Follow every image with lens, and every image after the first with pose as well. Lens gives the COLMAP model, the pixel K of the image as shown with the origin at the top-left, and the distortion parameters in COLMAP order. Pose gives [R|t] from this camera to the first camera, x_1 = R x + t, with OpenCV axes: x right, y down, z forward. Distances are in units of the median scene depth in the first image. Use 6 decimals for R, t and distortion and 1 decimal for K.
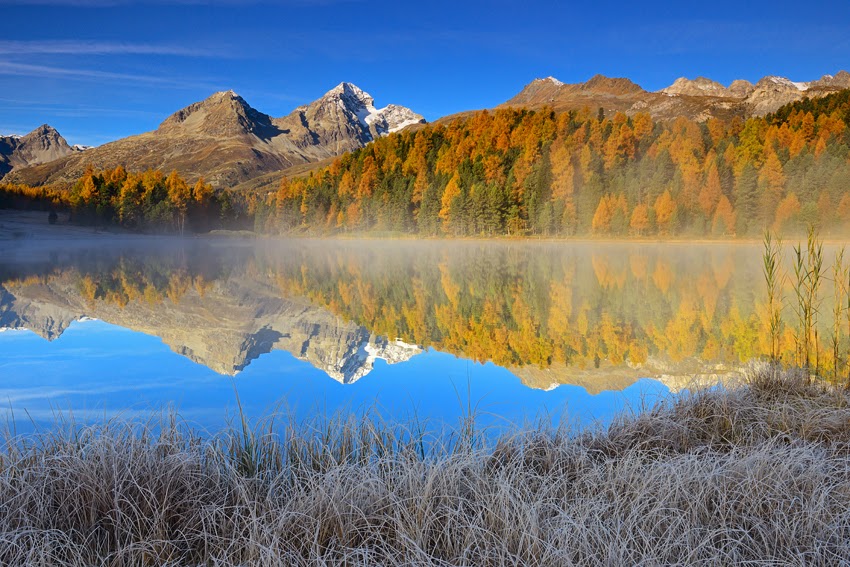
lens RADIAL K [[1274.5, 0, 423.4], [0, 1274.5, 282.3], [0, 0, 1]] dist [0.133603, 0.000000]
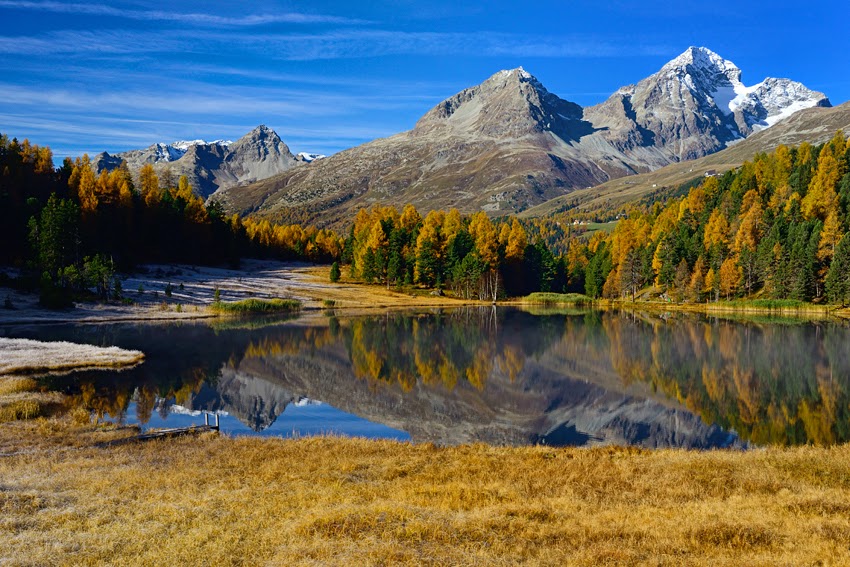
lens RADIAL K [[1274.5, 0, 421.7], [0, 1274.5, 290.3], [0, 0, 1]] dist [0.133603, 0.000000]
pose [[0.948371, 0.009575, -0.317020, 0.014207], [-0.031310, 0.997488, -0.063537, 0.010034], [0.315615, 0.070183, 0.946288, 0.354827]]
